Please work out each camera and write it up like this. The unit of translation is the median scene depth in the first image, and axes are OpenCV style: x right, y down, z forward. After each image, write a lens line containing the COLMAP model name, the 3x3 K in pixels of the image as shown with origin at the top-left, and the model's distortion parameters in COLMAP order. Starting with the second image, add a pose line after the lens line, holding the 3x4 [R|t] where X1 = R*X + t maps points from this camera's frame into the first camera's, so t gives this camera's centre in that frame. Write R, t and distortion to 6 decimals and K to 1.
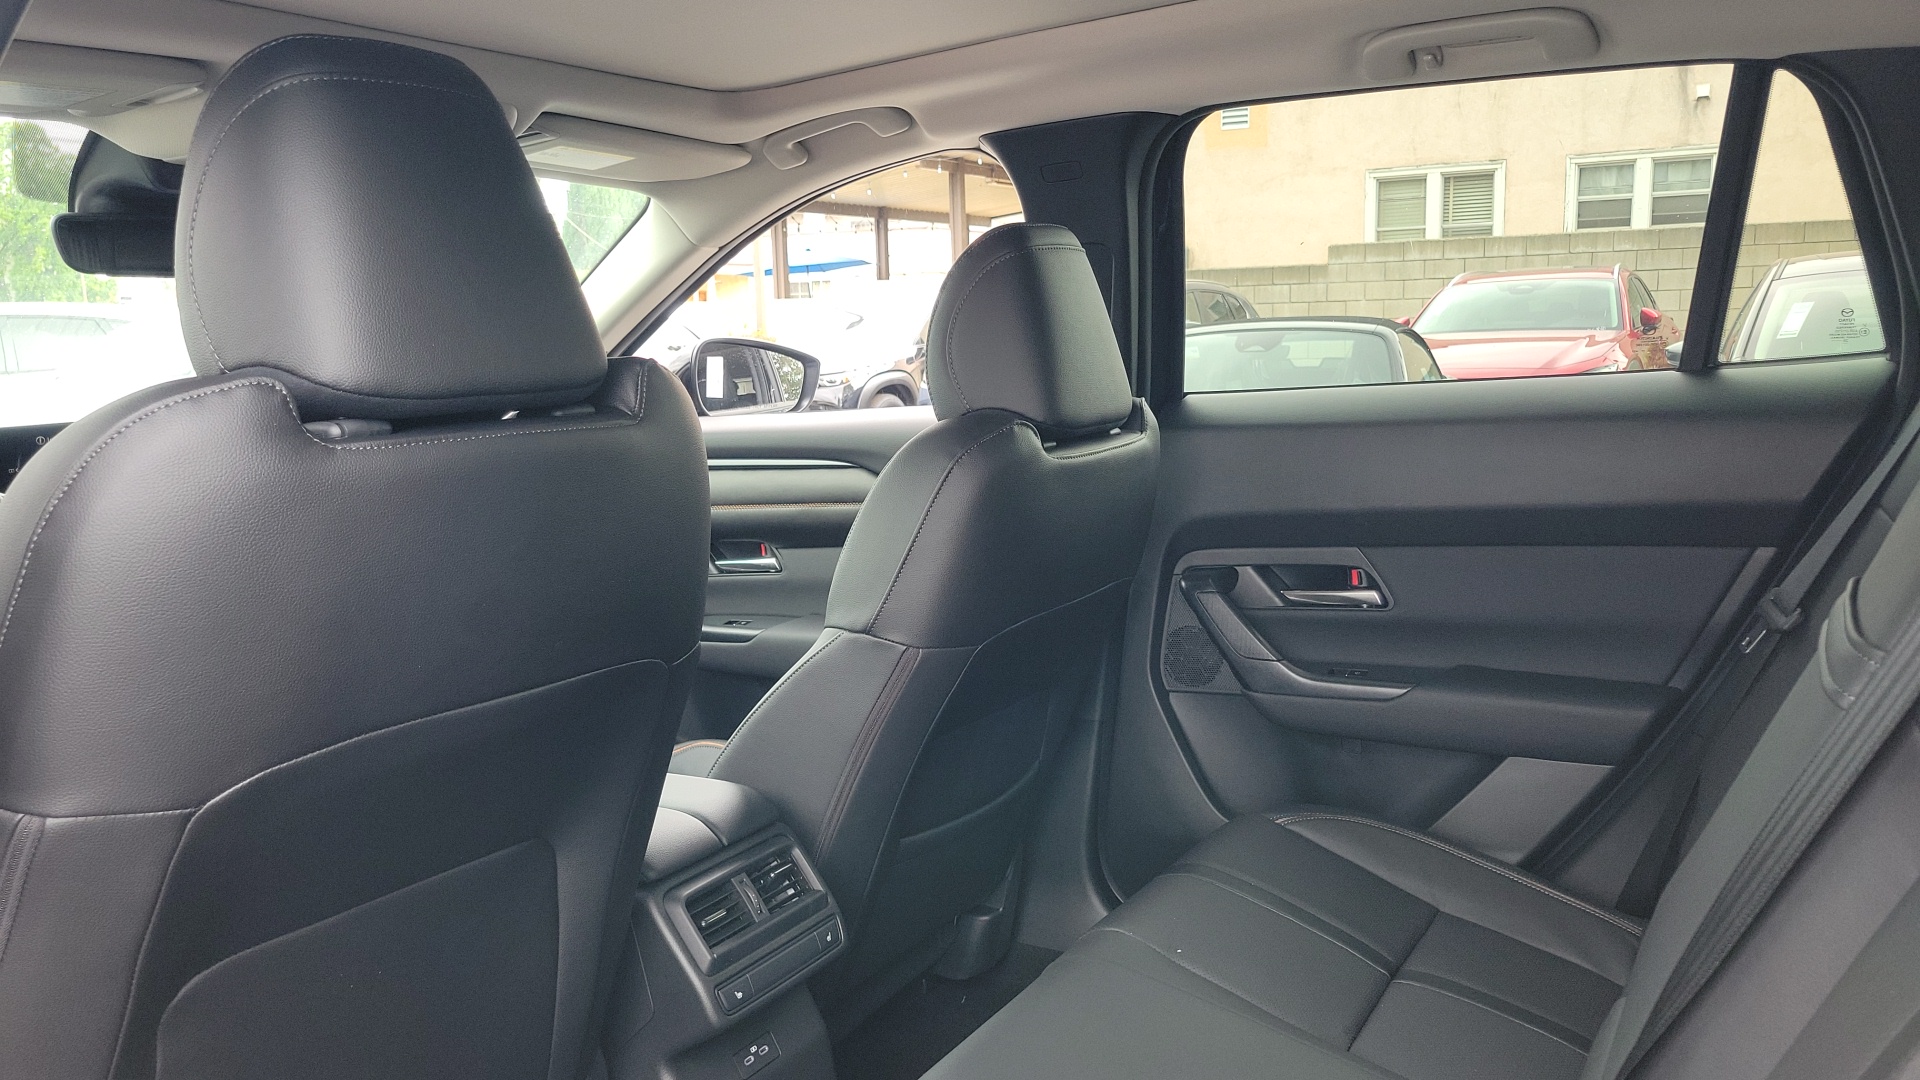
lens RADIAL K [[1478.4, 0, 957.4], [0, 1478.4, 526.9], [0, 0, 1]] dist [0.028924, -0.018425]
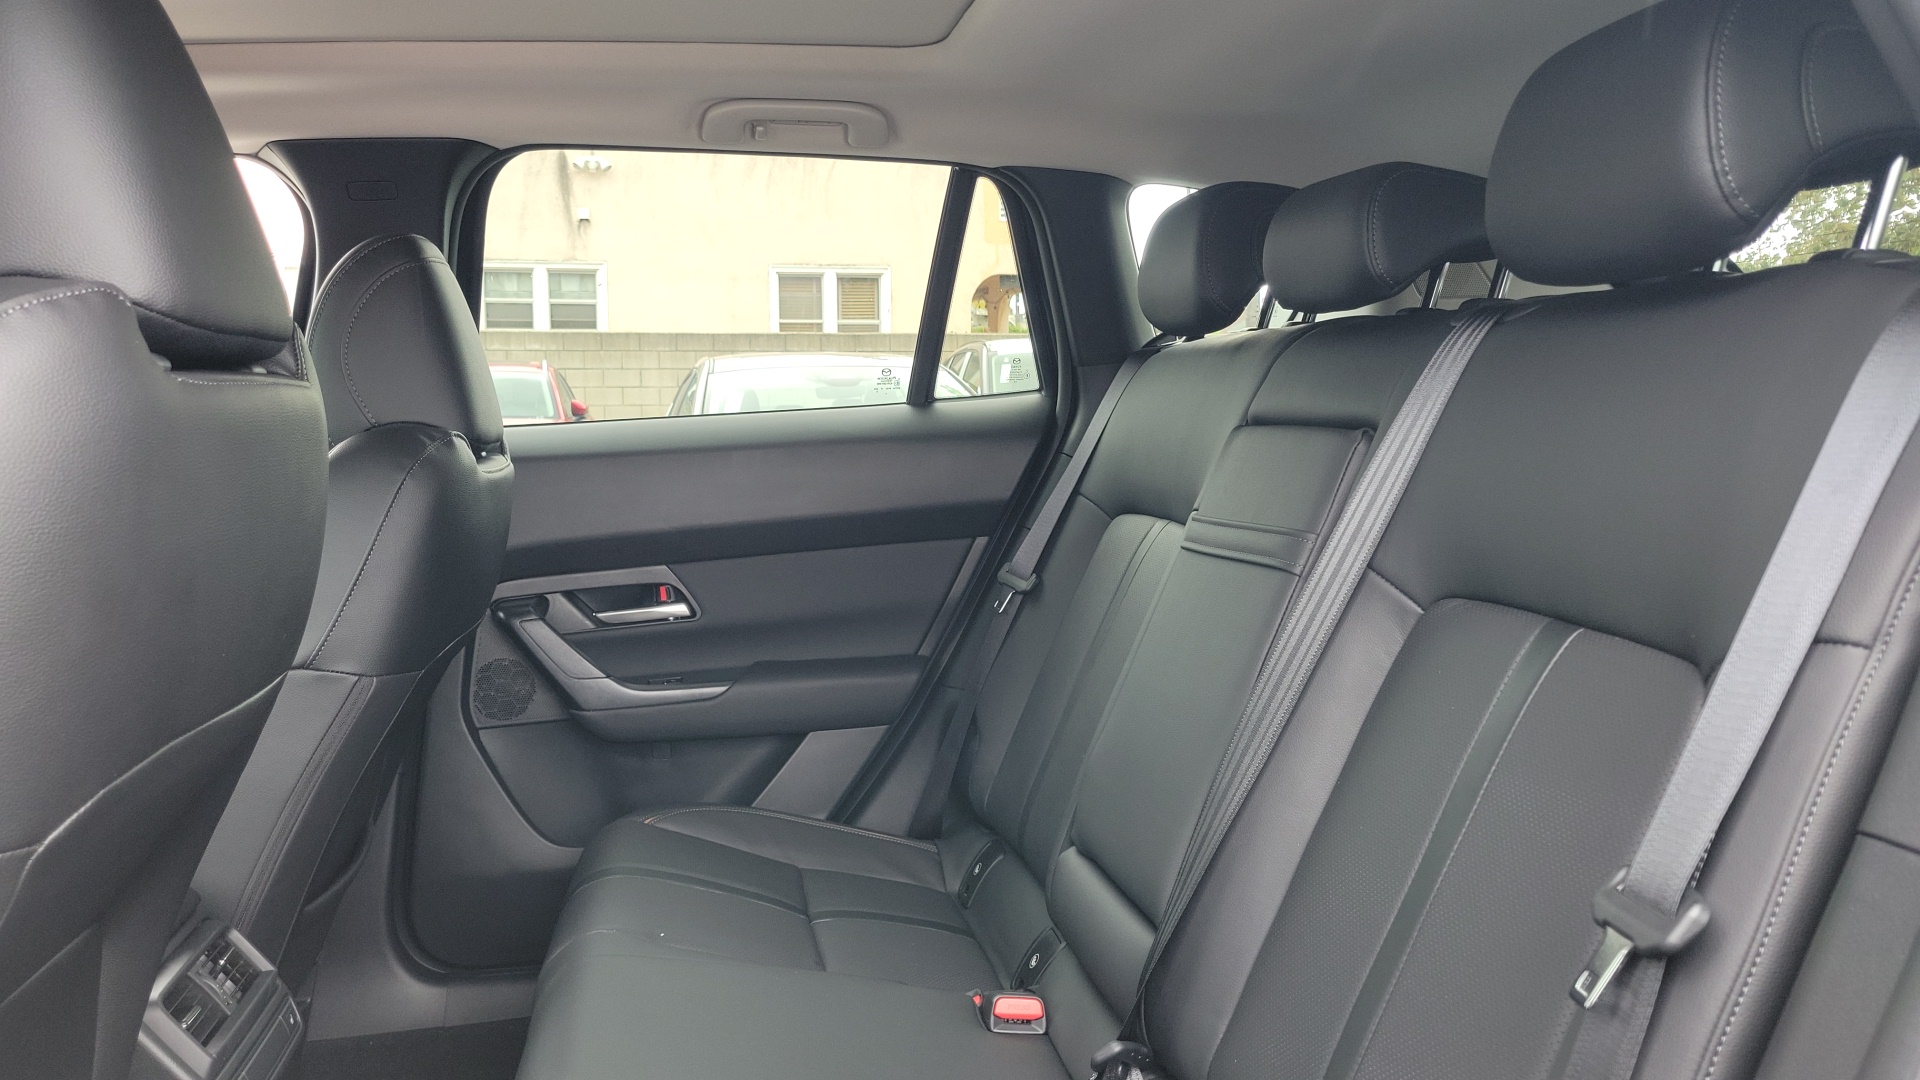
lens RADIAL K [[1478.4, 0, 947.1], [0, 1478.4, 540.7], [0, 0, 1]] dist [0.028924, -0.018425]
pose [[0.730002, -0.043670, 0.682048, -0.322068], [0.086974, 0.995779, -0.029331, 0.046027], [-0.677888, 0.080732, 0.730719, 0.061683]]
